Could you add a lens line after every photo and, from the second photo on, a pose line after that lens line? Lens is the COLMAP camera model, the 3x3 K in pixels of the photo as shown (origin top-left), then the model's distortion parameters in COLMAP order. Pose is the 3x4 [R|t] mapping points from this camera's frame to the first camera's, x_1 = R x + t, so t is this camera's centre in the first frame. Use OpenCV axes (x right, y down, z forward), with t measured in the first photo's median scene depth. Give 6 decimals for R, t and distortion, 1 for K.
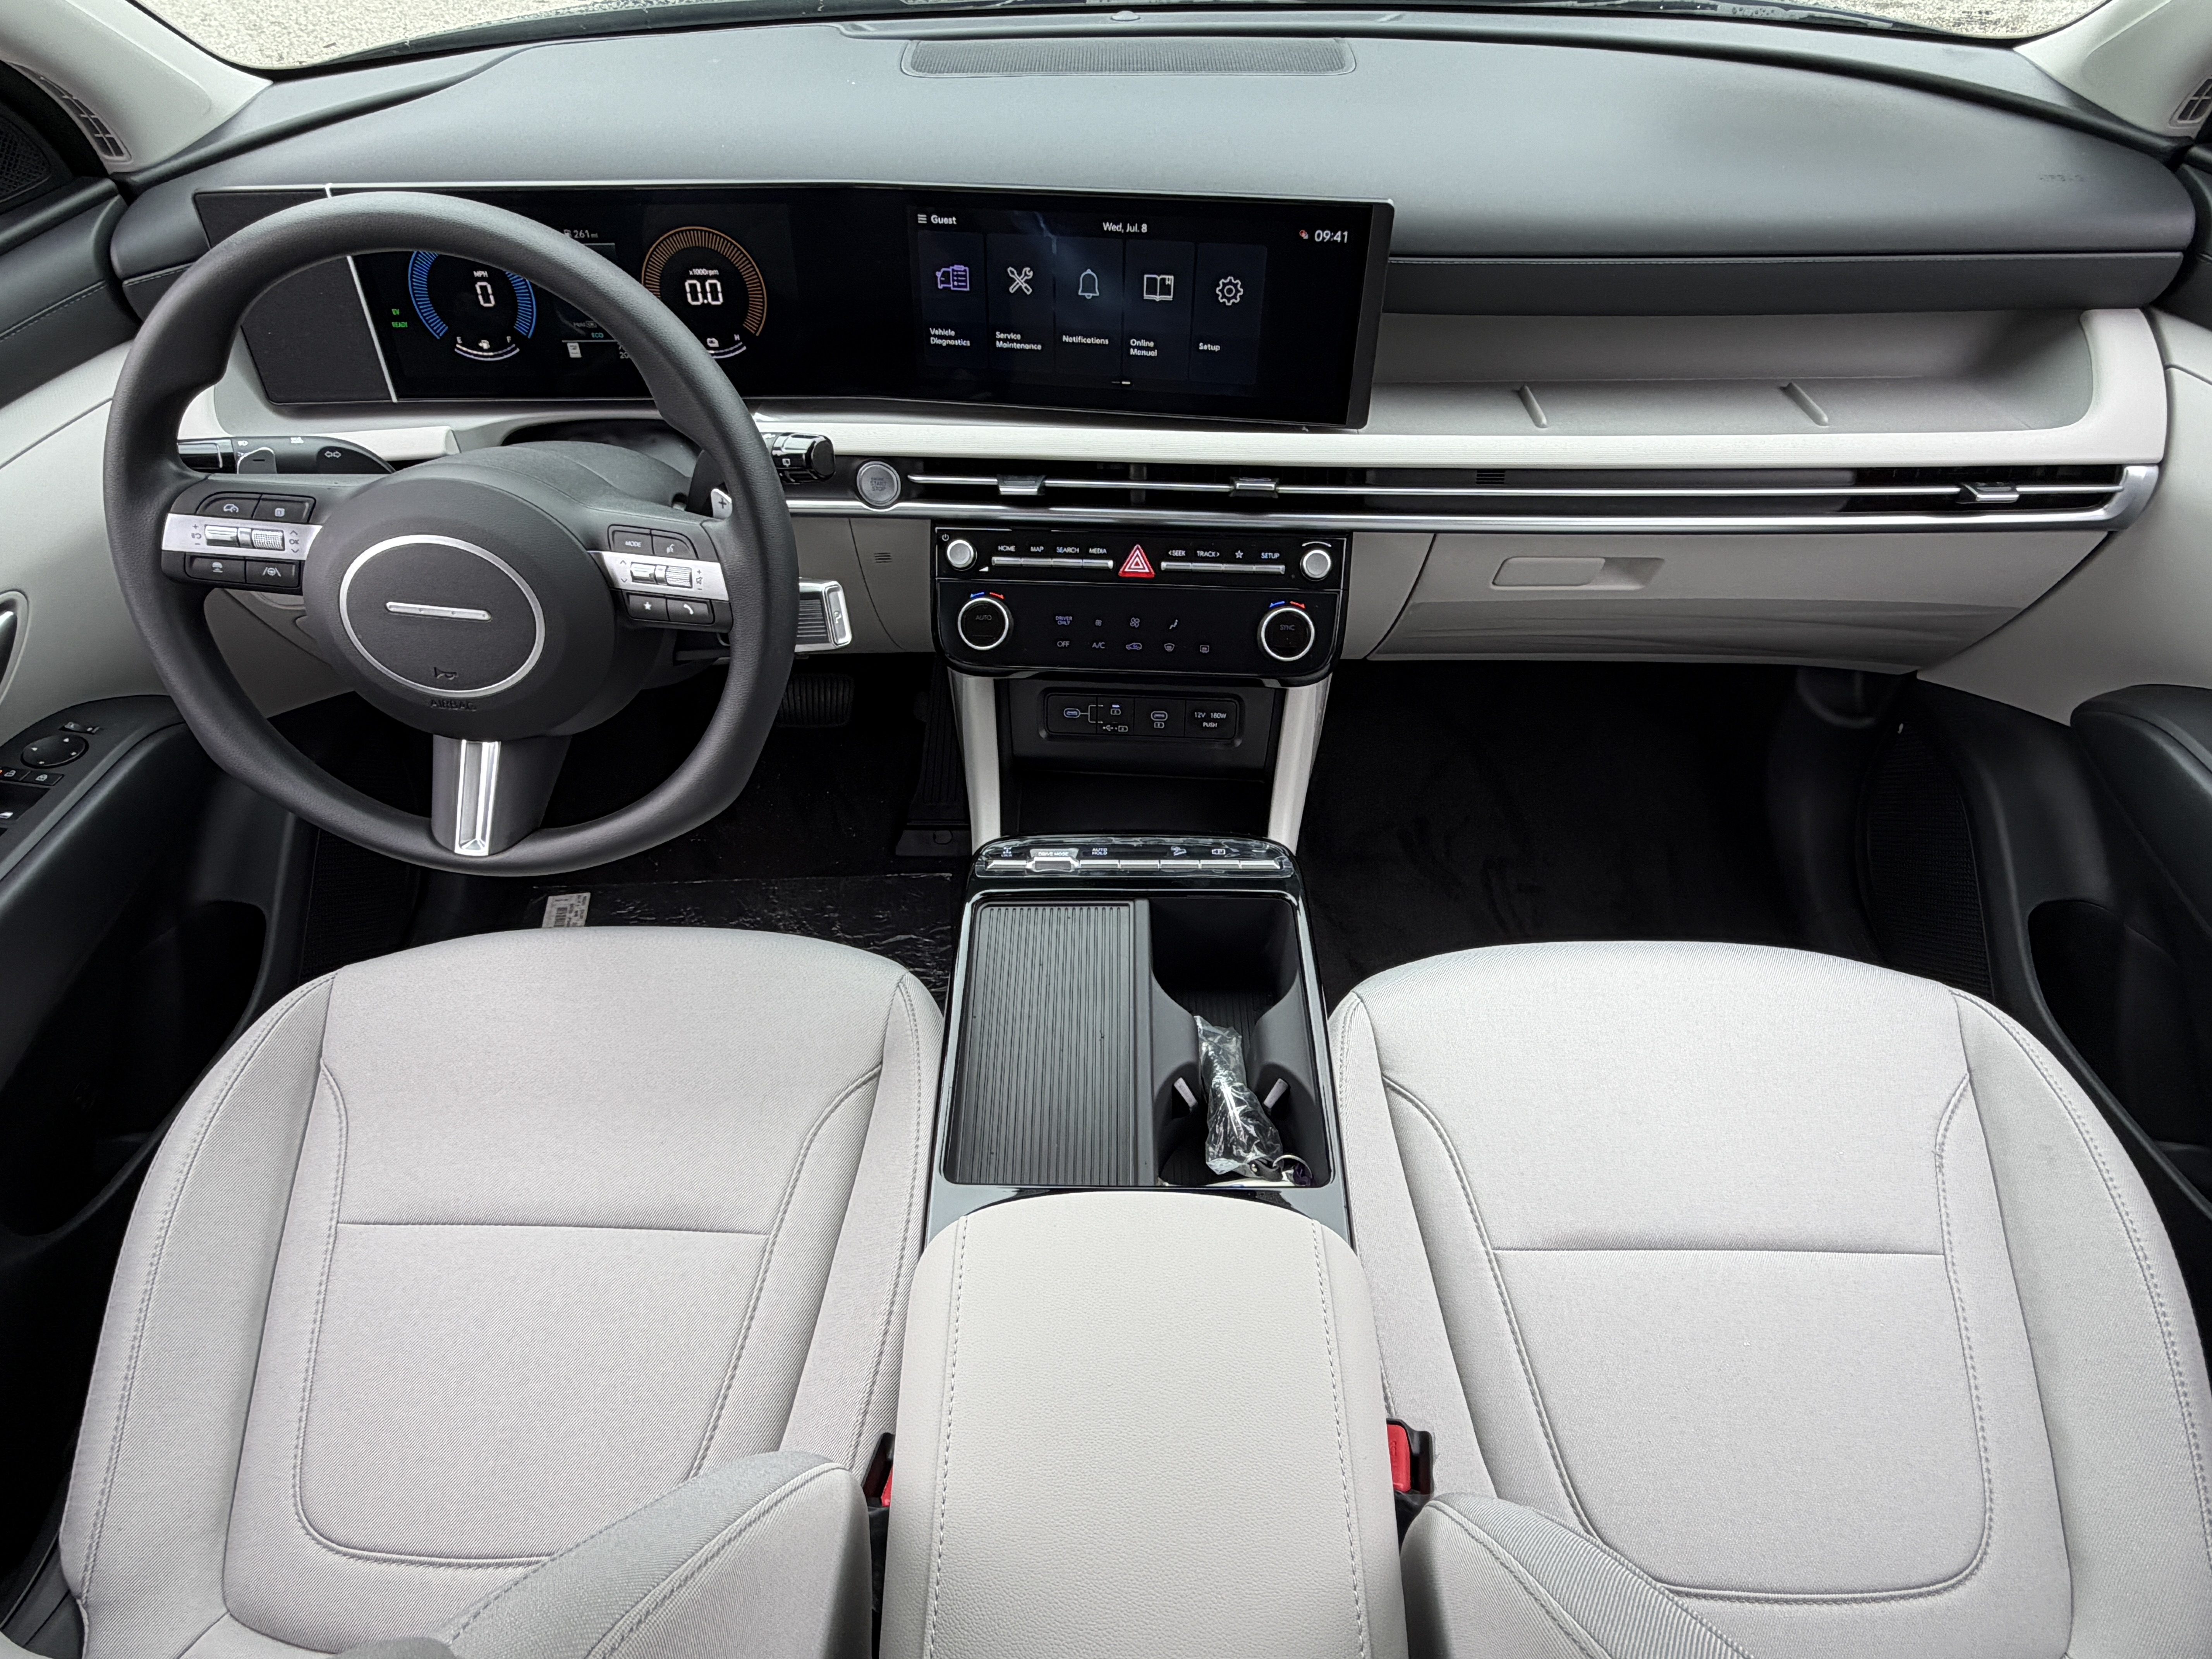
lens RADIAL K [[1285.1, 0, 1104.0], [0, 1285.1, 826.2], [0, 0, 1]] dist [0.000493, -0.002794]
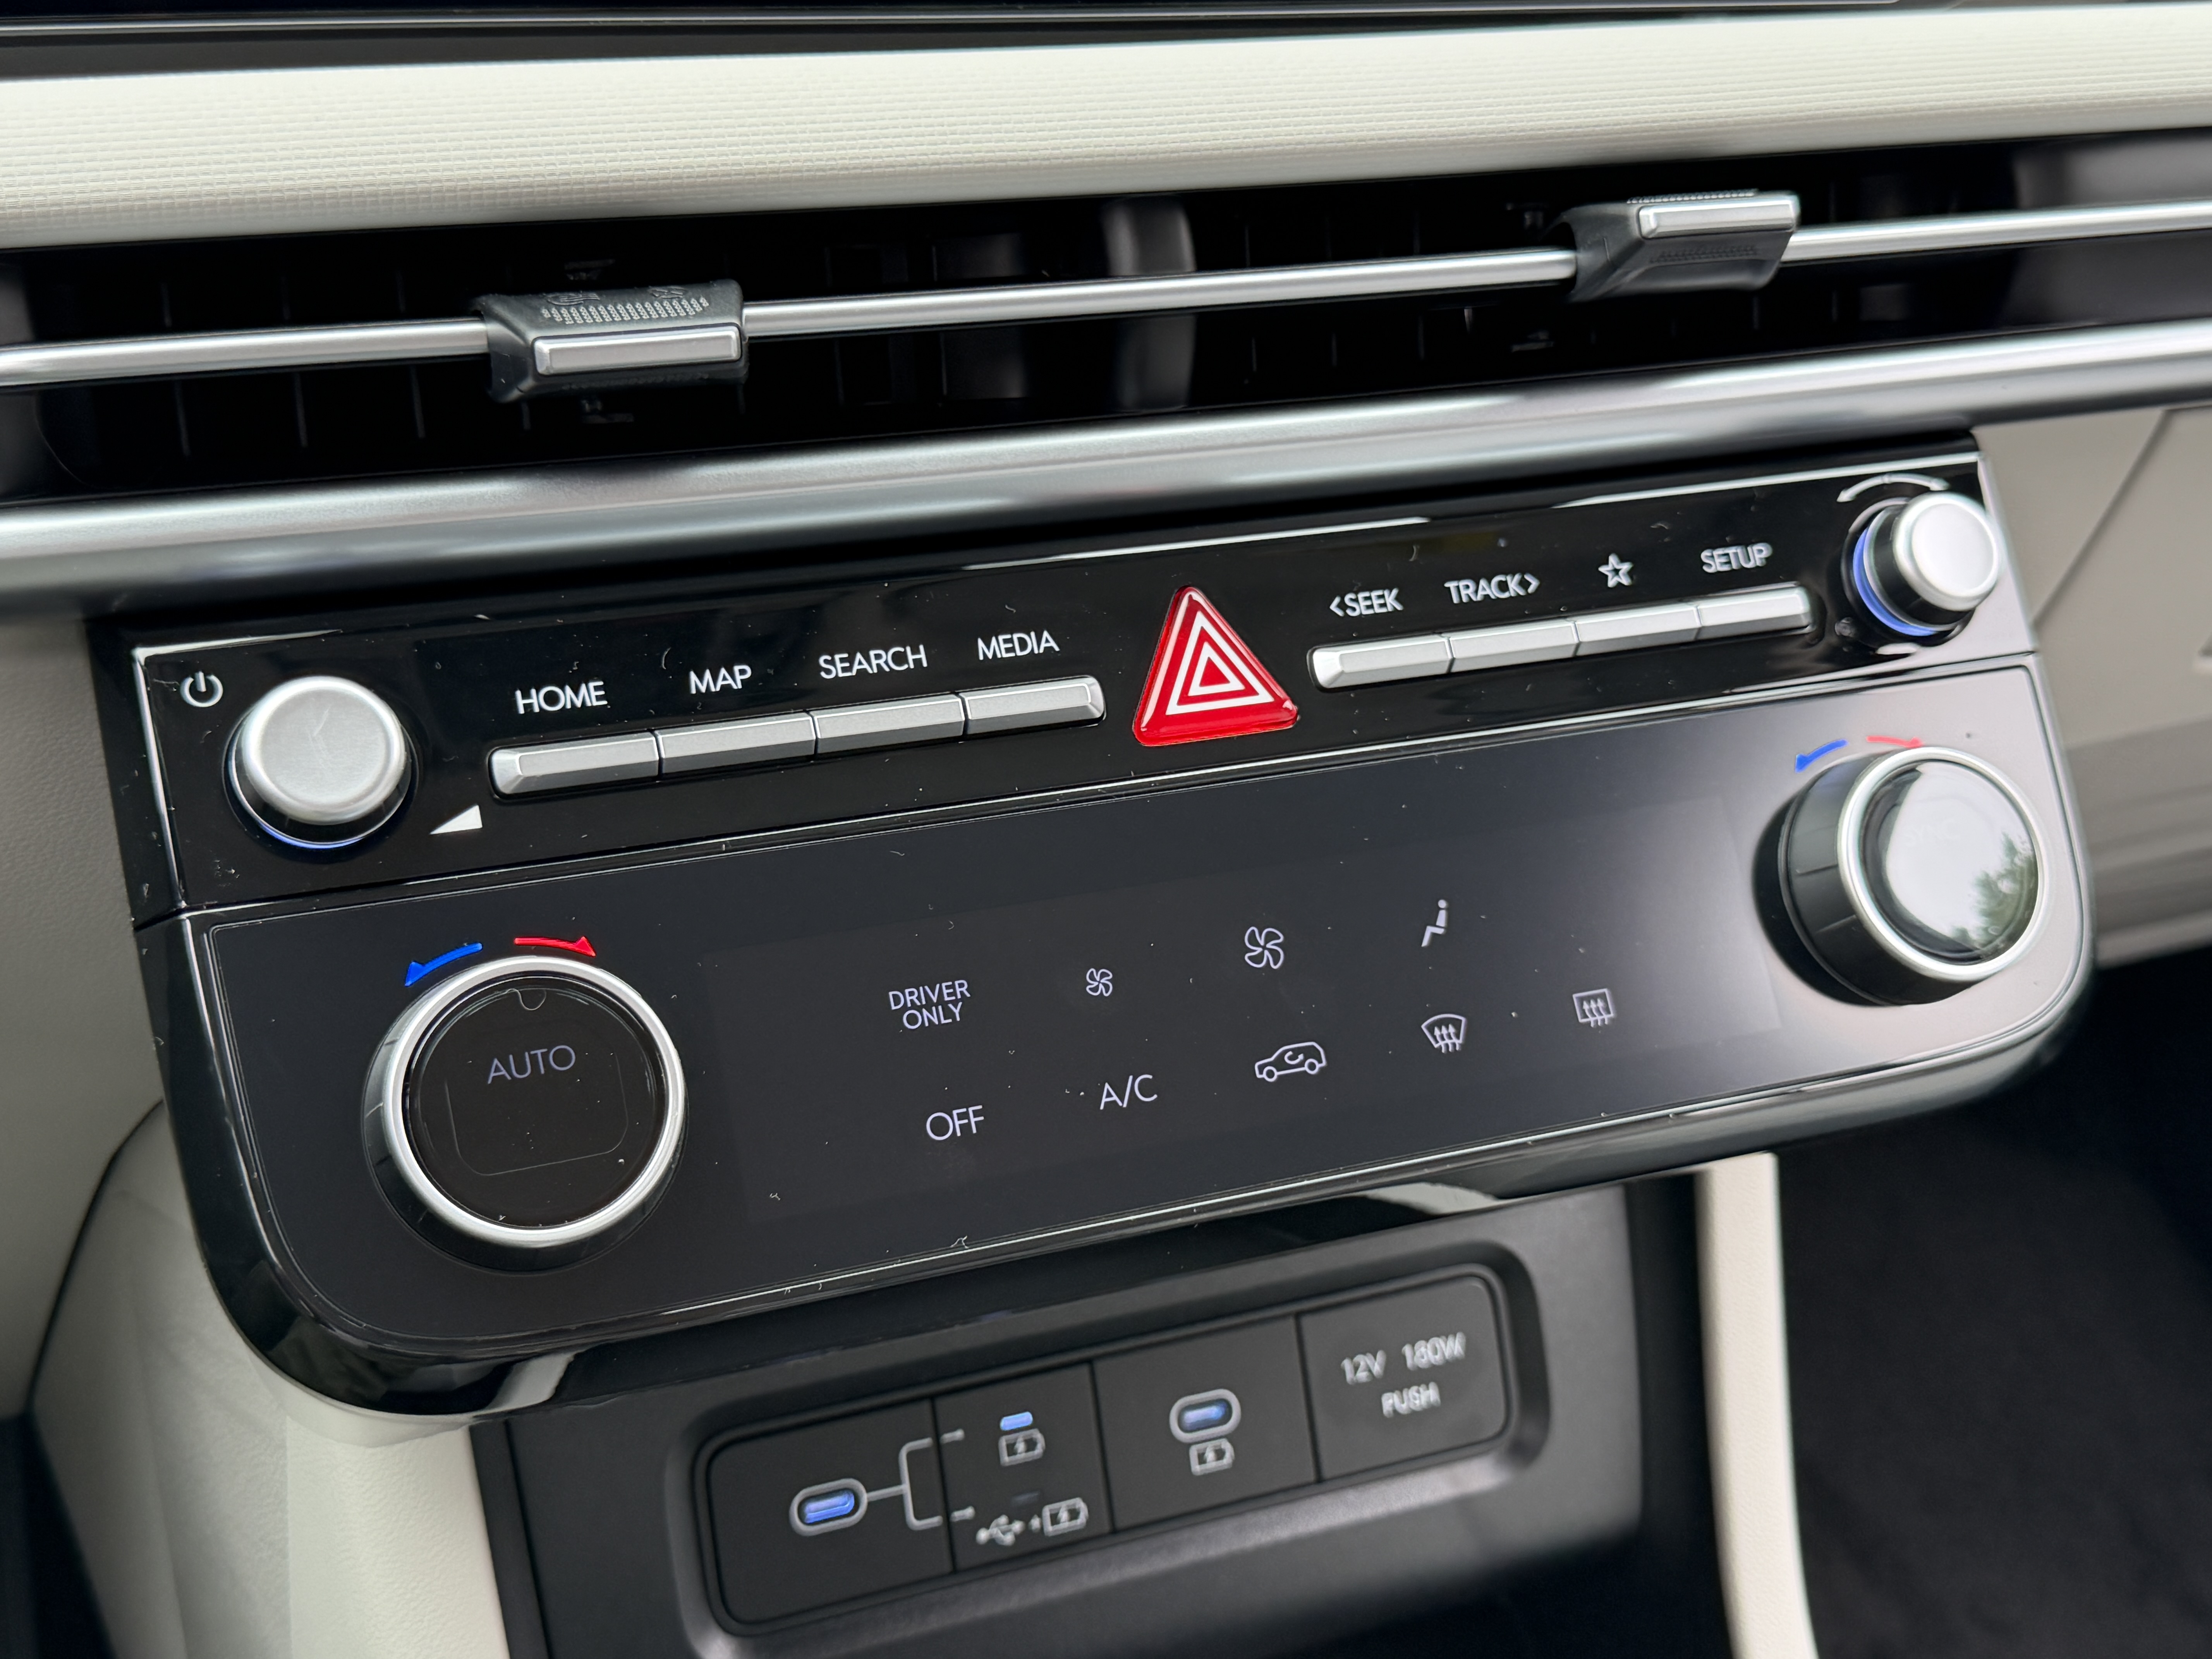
lens RADIAL K [[2605.1, 0, 1148.7], [0, 2605.1, 795.2], [0, 0, 1]] dist [0.081682, 0.000000]
pose [[0.892255, -0.148553, 0.426395, -0.170857], [0.278913, 0.923959, -0.261740, -0.080747], [-0.355089, 0.352466, 0.865840, 0.663367]]
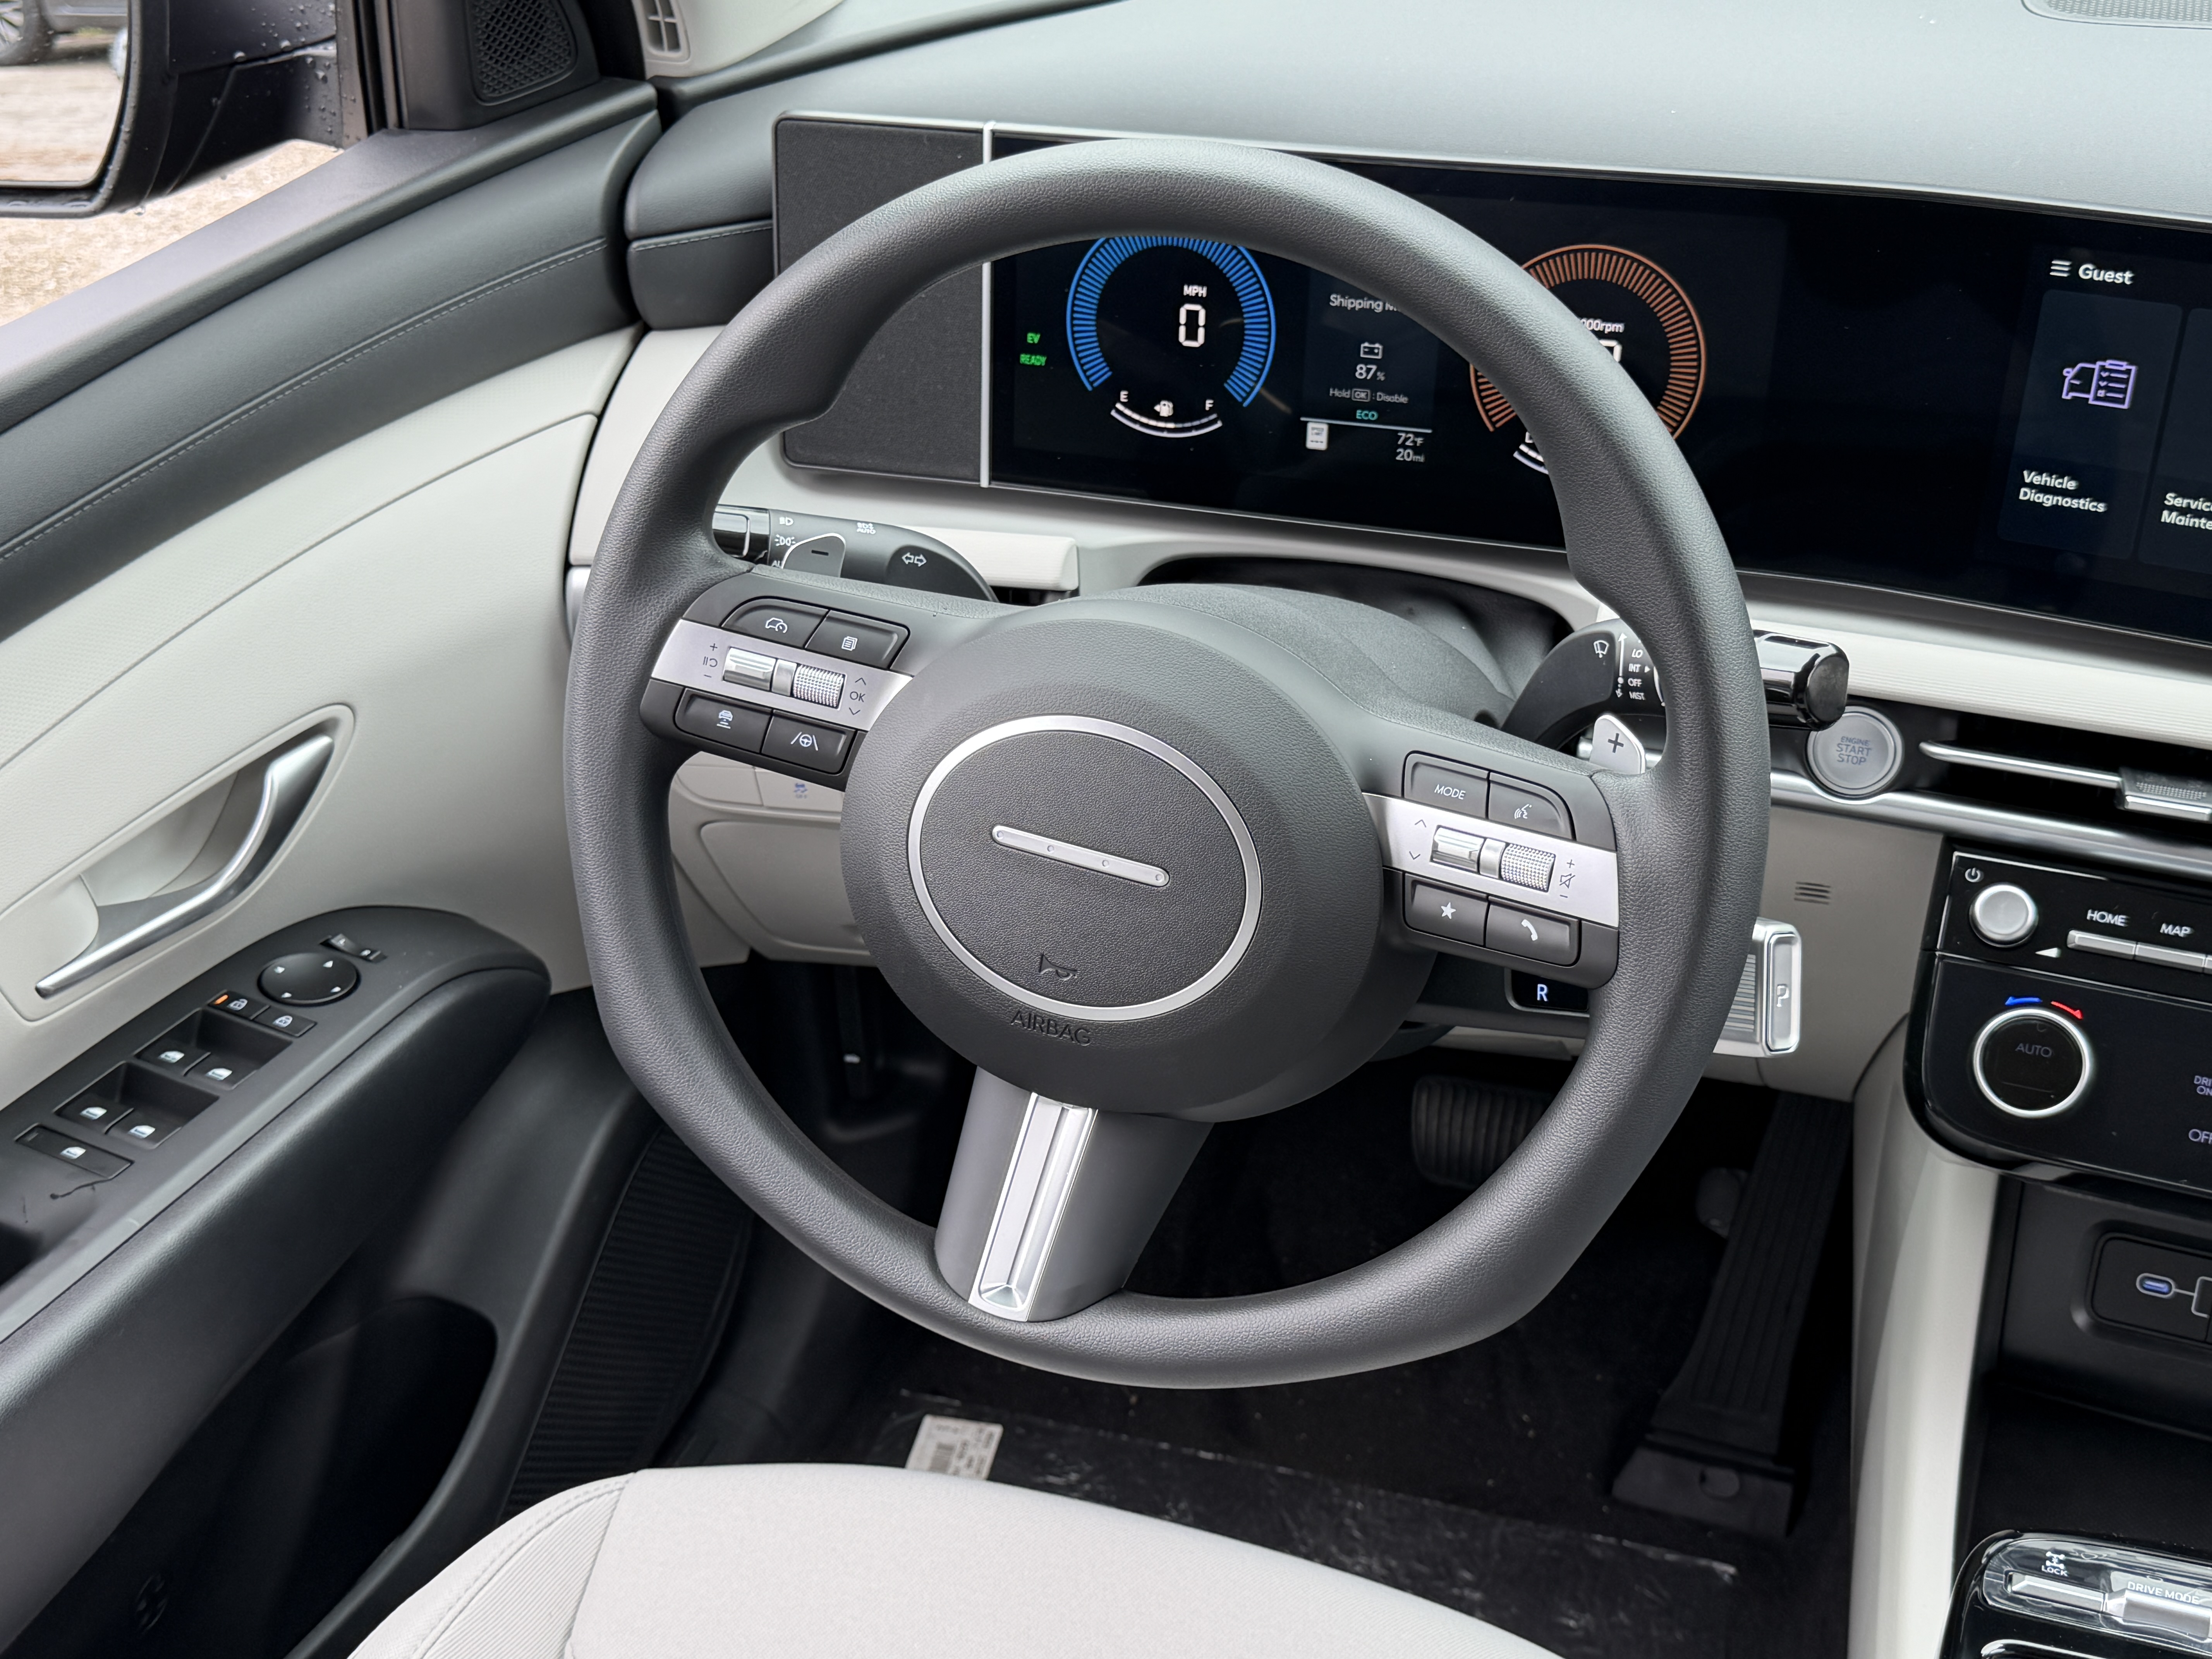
lens RADIAL K [[2605.1, 0, 1091.9], [0, 2605.1, 841.8], [0, 0, 1]] dist [0.081682, 0.000000]
pose [[0.940105, 0.159031, -0.301517, -0.144236], [-0.221991, 0.956858, -0.187467, 0.025283], [0.258696, 0.243172, 0.934850, -0.022602]]
